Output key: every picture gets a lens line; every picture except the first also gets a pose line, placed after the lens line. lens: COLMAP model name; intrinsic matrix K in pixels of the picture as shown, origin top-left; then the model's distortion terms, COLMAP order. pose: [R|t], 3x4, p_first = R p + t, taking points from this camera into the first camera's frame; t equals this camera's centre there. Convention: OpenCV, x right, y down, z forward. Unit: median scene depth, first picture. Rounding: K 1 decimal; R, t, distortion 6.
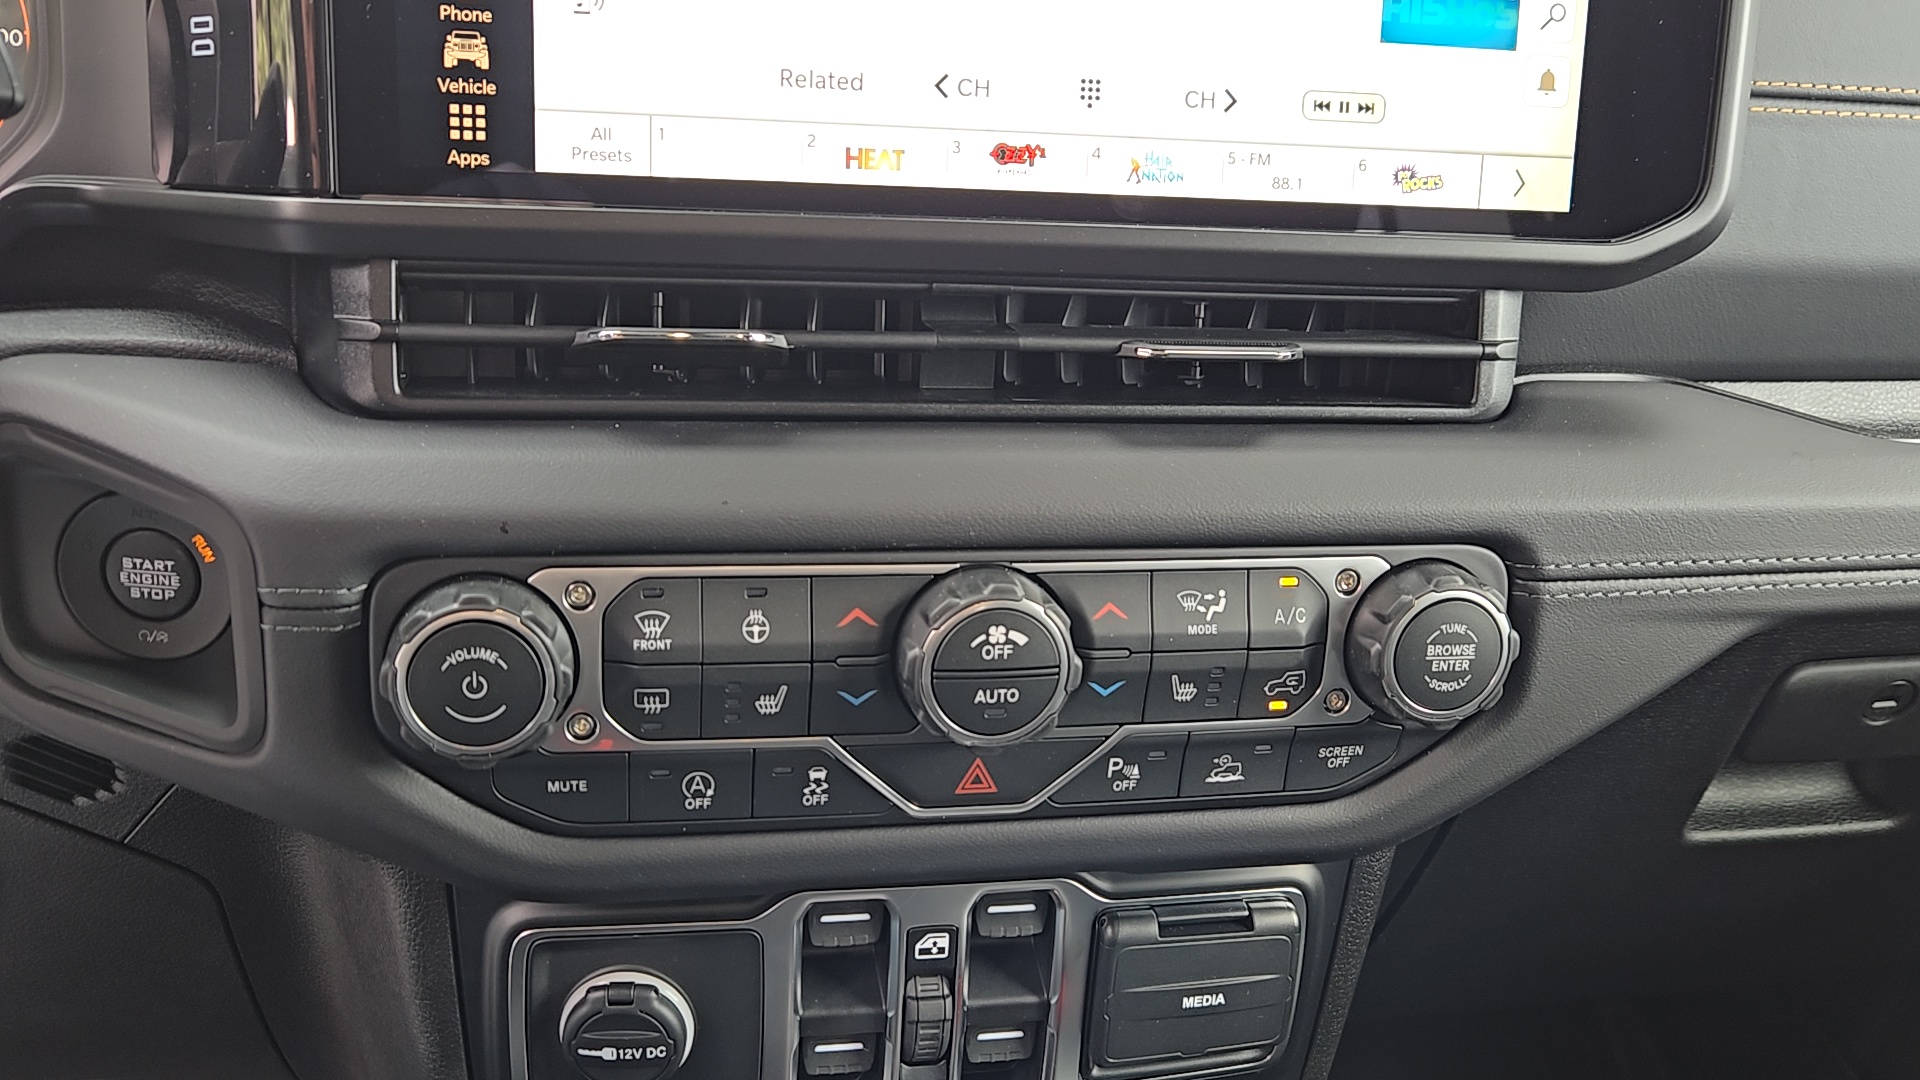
lens RADIAL K [[1609.5, 0, 956.8], [0, 1609.5, 548.5], [0, 0, 1]] dist [0.012929, 0.003090]
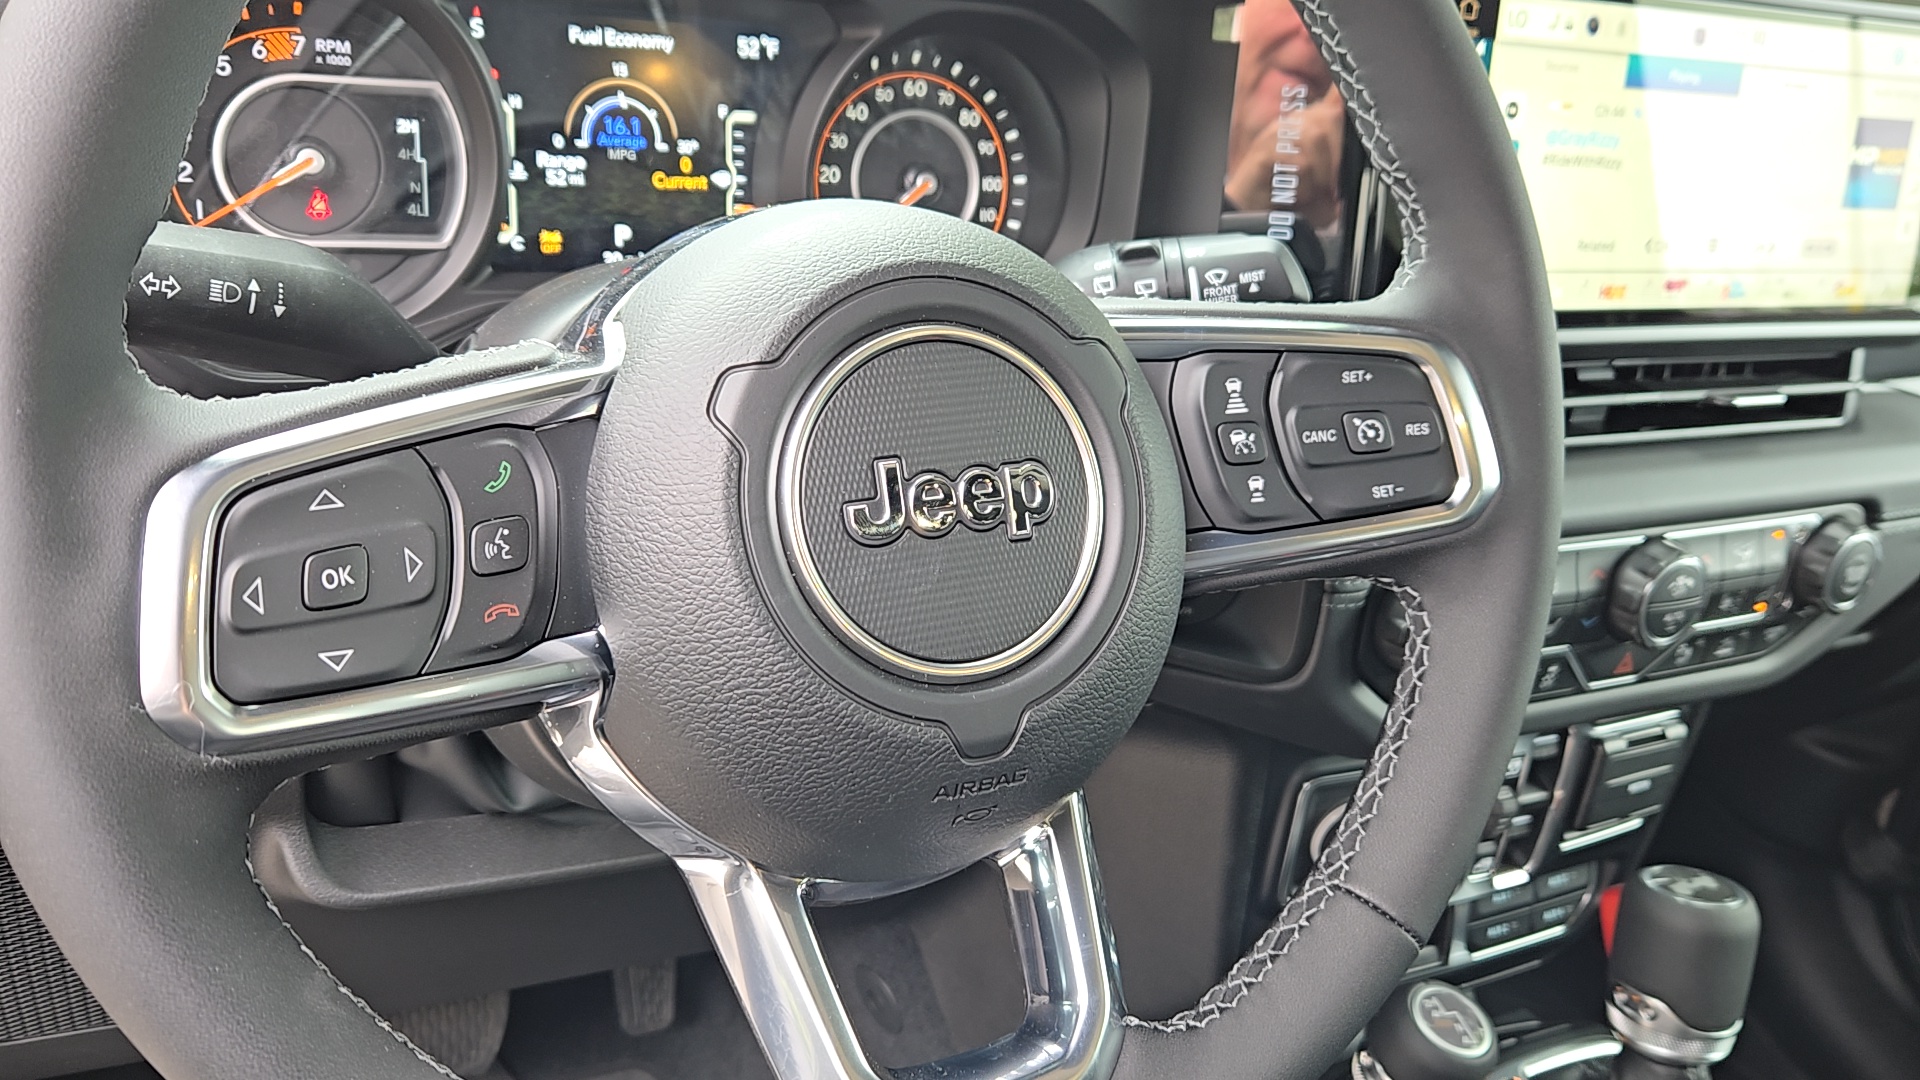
lens RADIAL K [[1609.5, 0, 945.9], [0, 1609.5, 533.4], [0, 0, 1]] dist [0.012929, 0.003090]
pose [[0.959960, -0.048729, 0.275865, -1.054047], [0.019651, 0.994042, 0.107208, -0.172349], [-0.279446, -0.097494, 0.955199, -0.349440]]
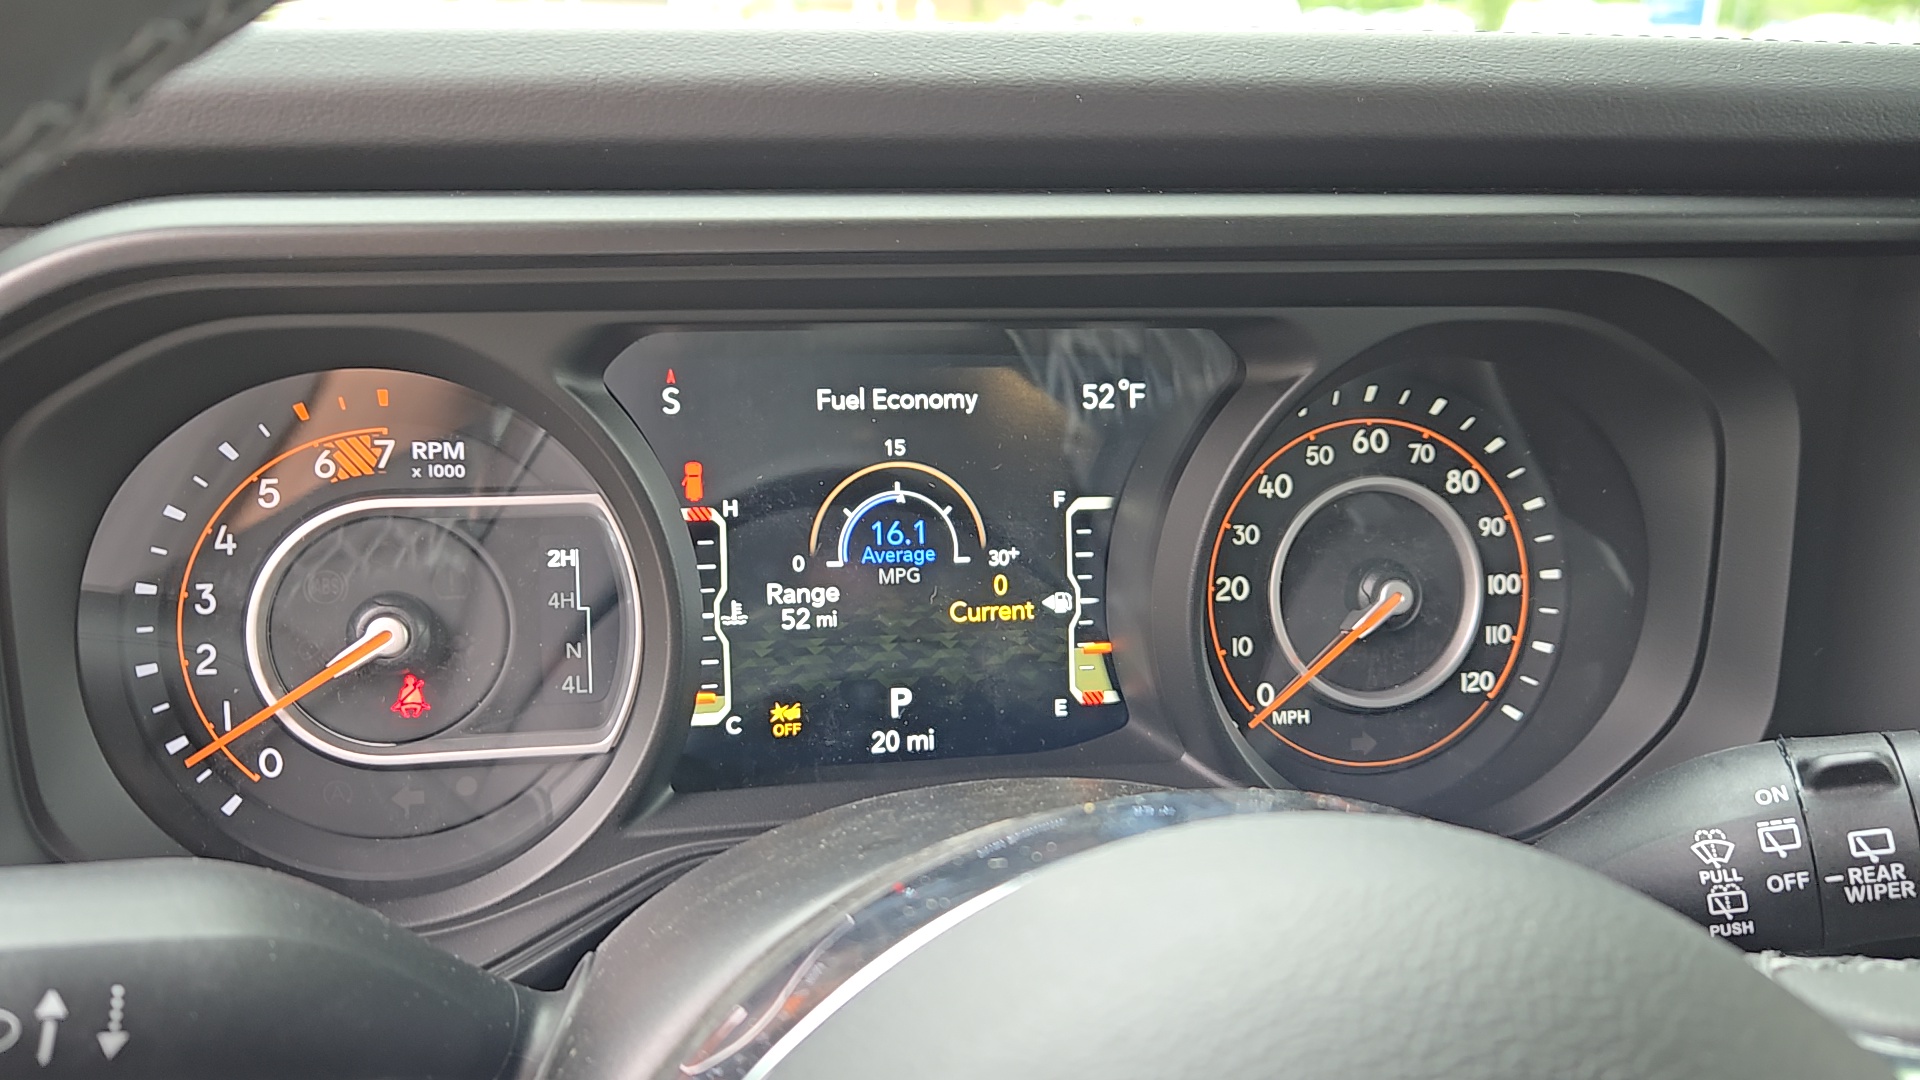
lens RADIAL K [[1609.5, 0, 978.7], [0, 1609.5, 533.7], [0, 0, 1]] dist [0.012929, 0.003090]
pose [[0.998175, -0.038900, 0.046189, -0.926993], [0.041274, 0.997813, -0.051620, -0.320104], [-0.044080, 0.053433, 0.997598, 0.178527]]
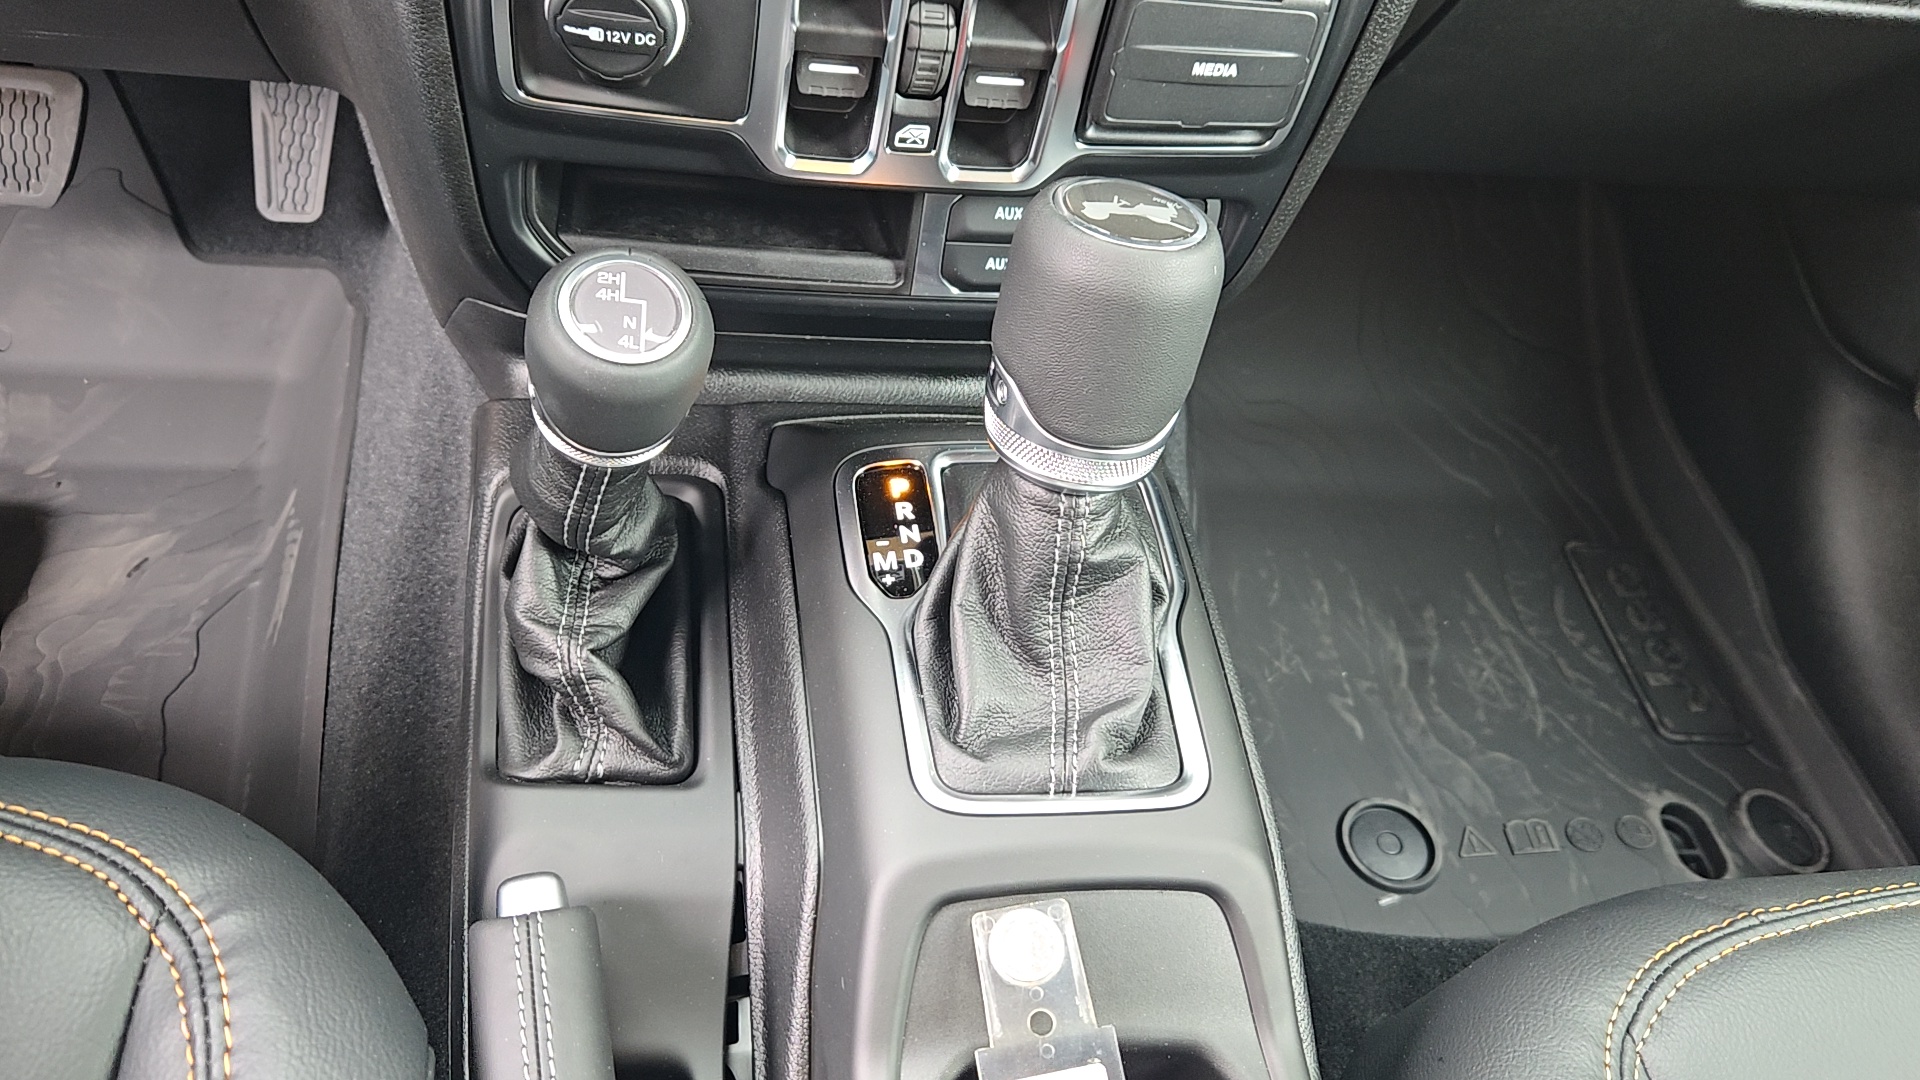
lens RADIAL K [[1609.5, 0, 953.2], [0, 1609.5, 524.5], [0, 0, 1]] dist [0.012929, 0.003090]
pose [[0.992226, 0.119808, 0.033678, -0.001999], [-0.121803, 0.879328, 0.460375, 0.107316], [0.025542, -0.460898, 0.887085, 0.019503]]
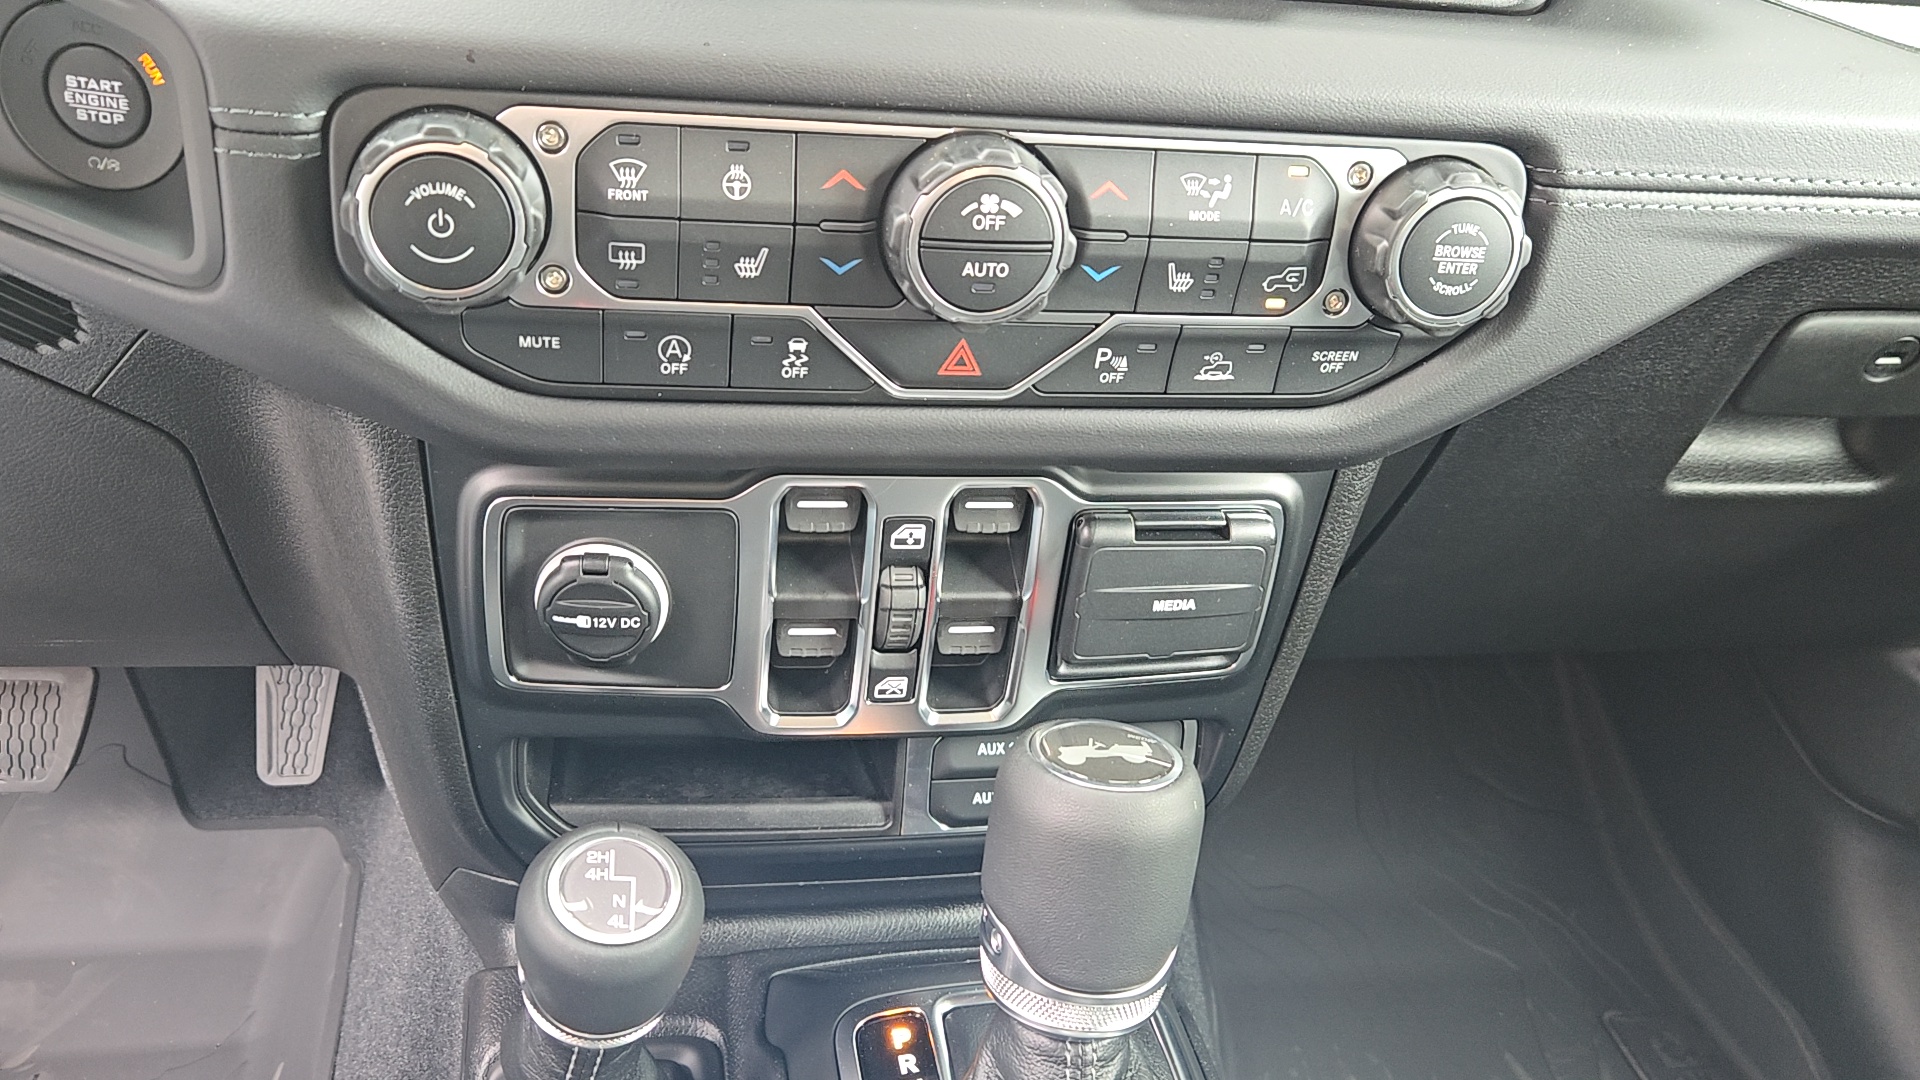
lens RADIAL K [[1609.5, 0, 956.9], [0, 1609.5, 538.9], [0, 0, 1]] dist [0.012929, 0.003090]
pose [[0.998700, 0.049970, 0.010060, 0.005484], [-0.050972, 0.979468, 0.195047, 0.056545], [-0.000107, -0.195306, 0.980742, 0.021547]]
